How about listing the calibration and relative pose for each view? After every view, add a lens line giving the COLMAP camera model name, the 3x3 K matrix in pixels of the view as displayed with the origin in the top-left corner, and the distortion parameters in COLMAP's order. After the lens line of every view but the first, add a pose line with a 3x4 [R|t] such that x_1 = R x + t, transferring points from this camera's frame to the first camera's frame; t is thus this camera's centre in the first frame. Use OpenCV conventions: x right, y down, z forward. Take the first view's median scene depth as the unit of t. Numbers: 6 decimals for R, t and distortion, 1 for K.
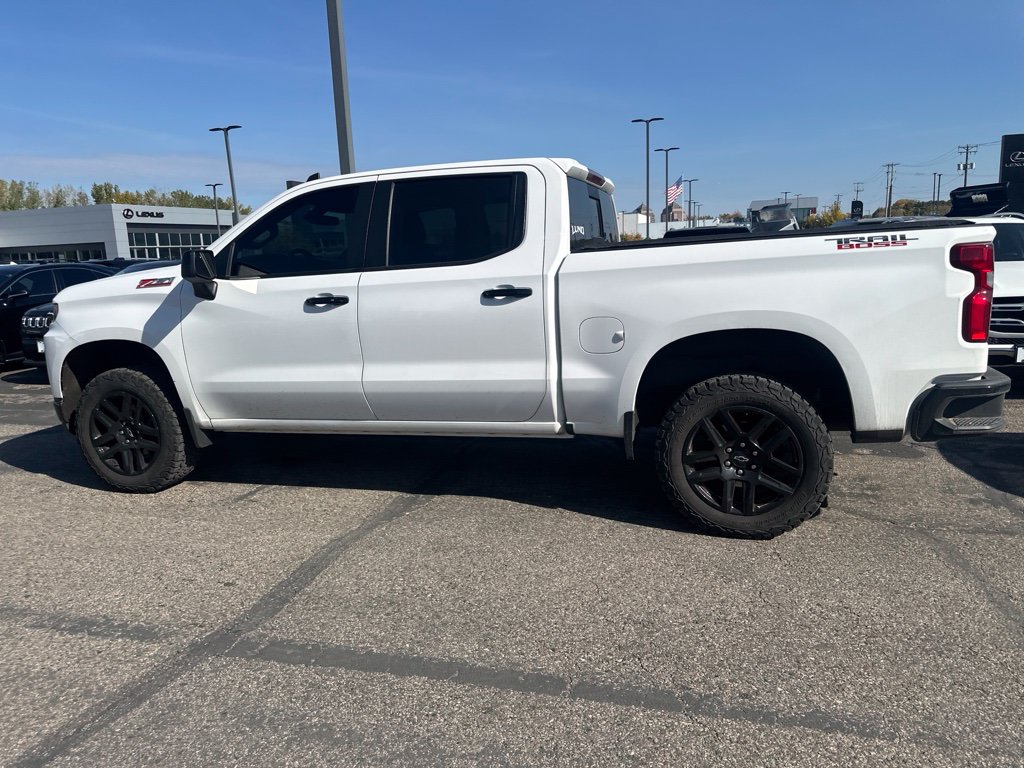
lens RADIAL K [[717.3, 0, 509.2], [0, 717.3, 381.4], [0, 0, 1]] dist [0.035935, -0.043467]
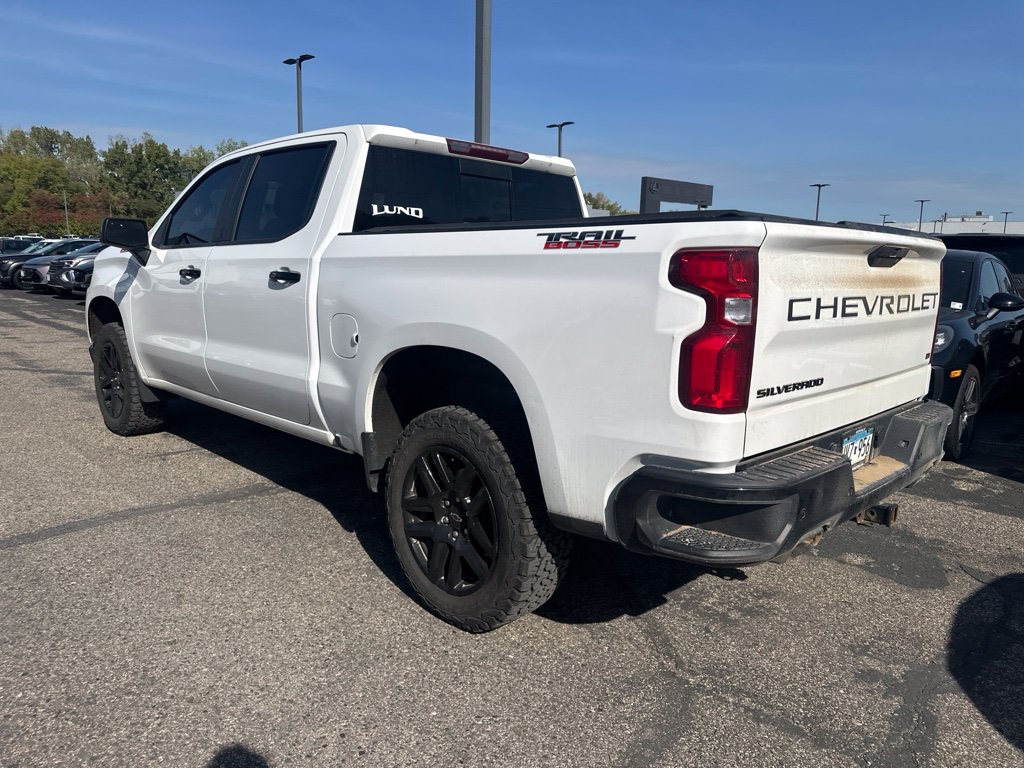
lens RADIAL K [[717.3, 0, 513.3], [0, 717.3, 379.1], [0, 0, 1]] dist [0.035935, -0.043467]
pose [[0.886957, 0.139152, -0.440392, 0.657622], [-0.138276, 0.989801, 0.034261, -0.068358], [0.440668, 0.030508, 0.897152, 0.329037]]
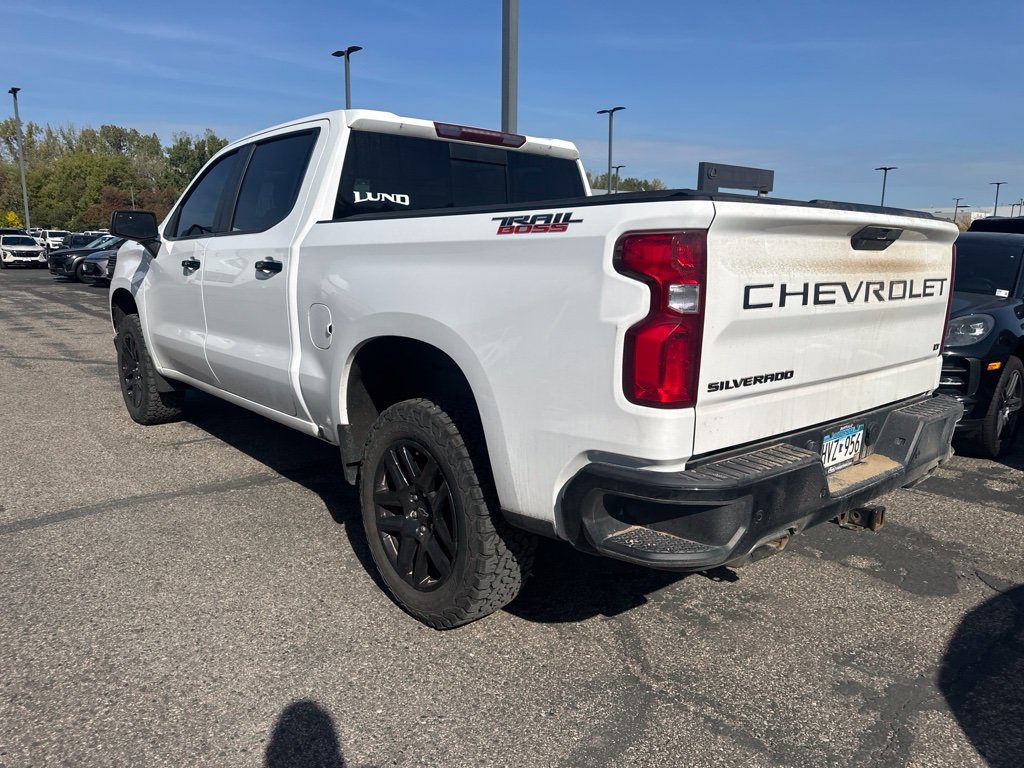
lens RADIAL K [[717.3, 0, 514.6], [0, 717.3, 392.5], [0, 0, 1]] dist [0.035935, -0.043467]
pose [[0.851662, 0.157529, -0.499856, 0.718898], [-0.138924, 0.987496, 0.074506, -0.079144], [0.505343, 0.005988, 0.862898, 0.391484]]
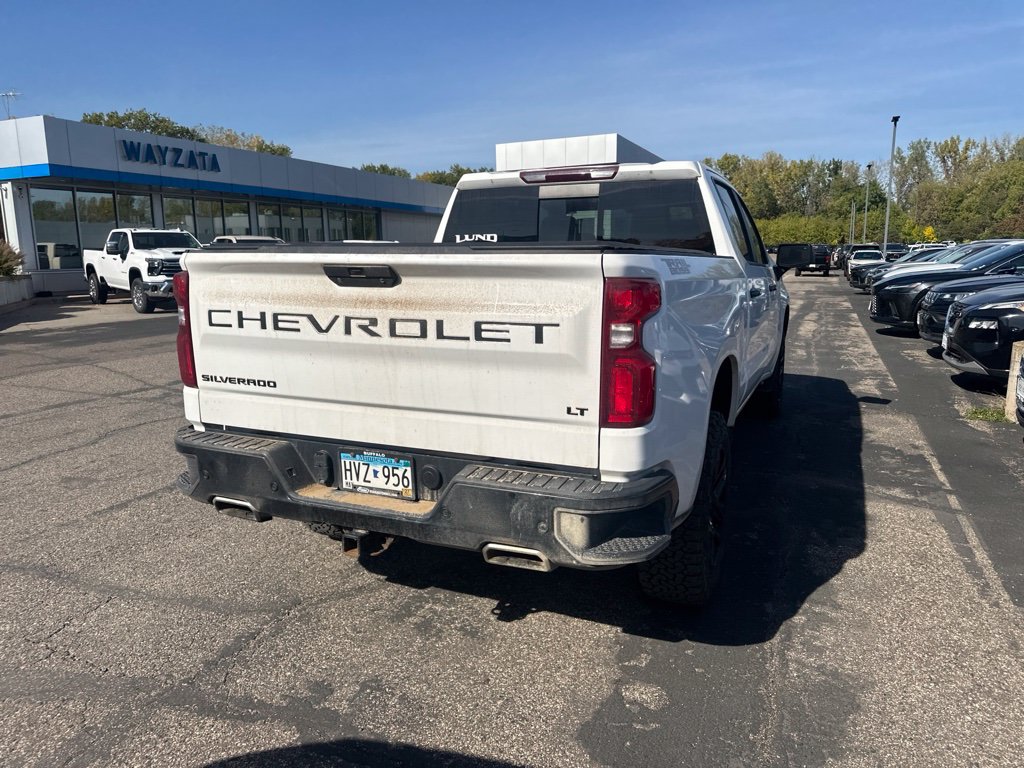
lens RADIAL K [[717.3, 0, 521.6], [0, 717.3, 374.7], [0, 0, 1]] dist [0.035935, -0.043467]
pose [[-0.095962, 0.205251, -0.973994, 1.268120], [-0.156521, 0.963225, 0.218403, -0.277616], [0.983002, 0.173408, -0.060307, 1.248180]]
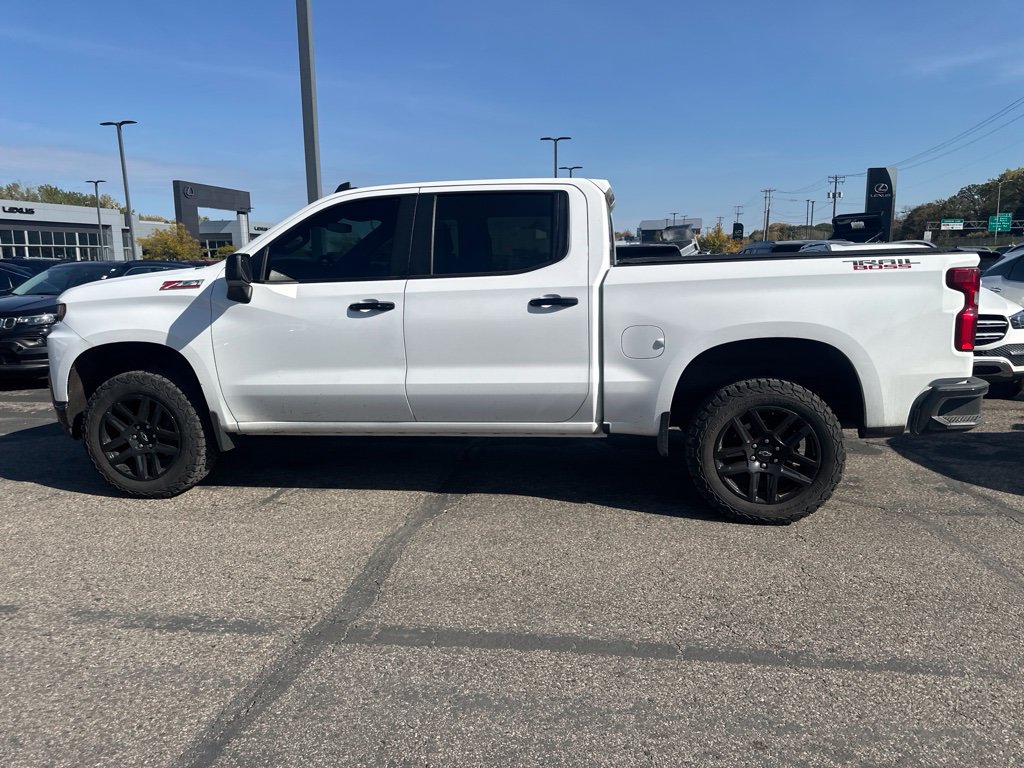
lens RADIAL K [[717.3, 0, 509.4], [0, 717.3, 383.9], [0, 0, 1]] dist [0.035935, -0.043467]
pose [[0.989533, 0.003542, 0.144265, -0.224015], [-0.001862, 0.999929, -0.011783, 0.012273], [-0.144297, 0.011391, 0.989469, -0.052921]]
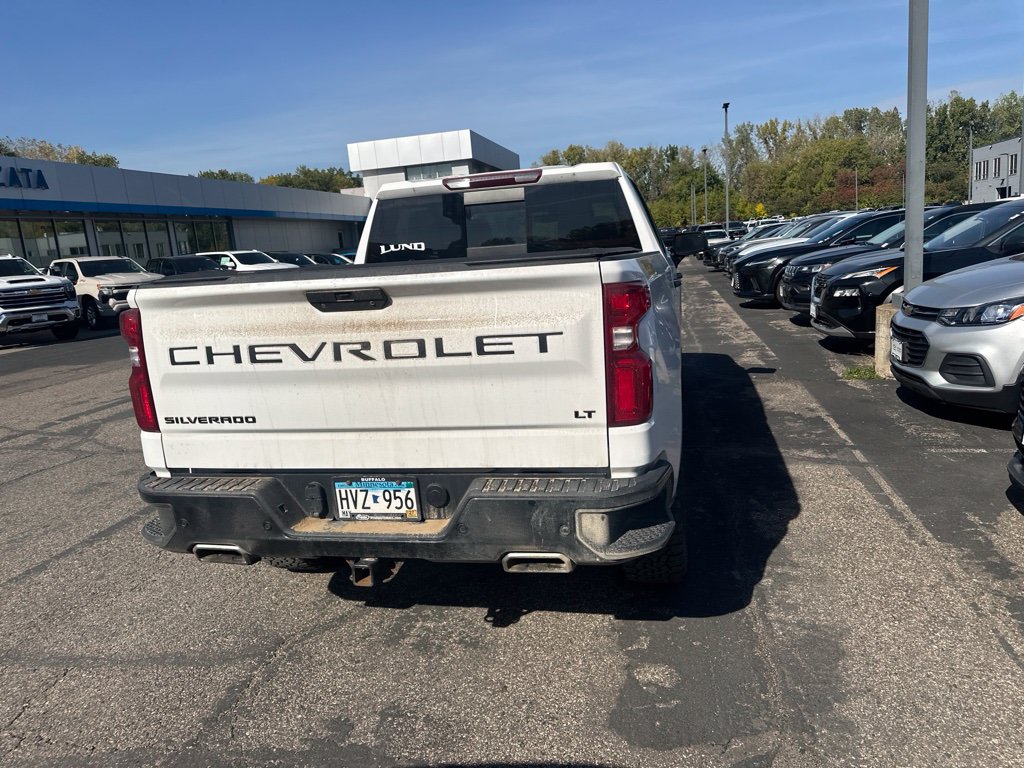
lens RADIAL K [[717.3, 0, 518.4], [0, 717.3, 374.1], [0, 0, 1]] dist [0.035935, -0.043467]
pose [[0.094827, 0.209912, -0.973111, 1.276358], [-0.097408, 0.974781, 0.200780, -0.277428], [0.990717, 0.075750, 0.112883, 1.137567]]
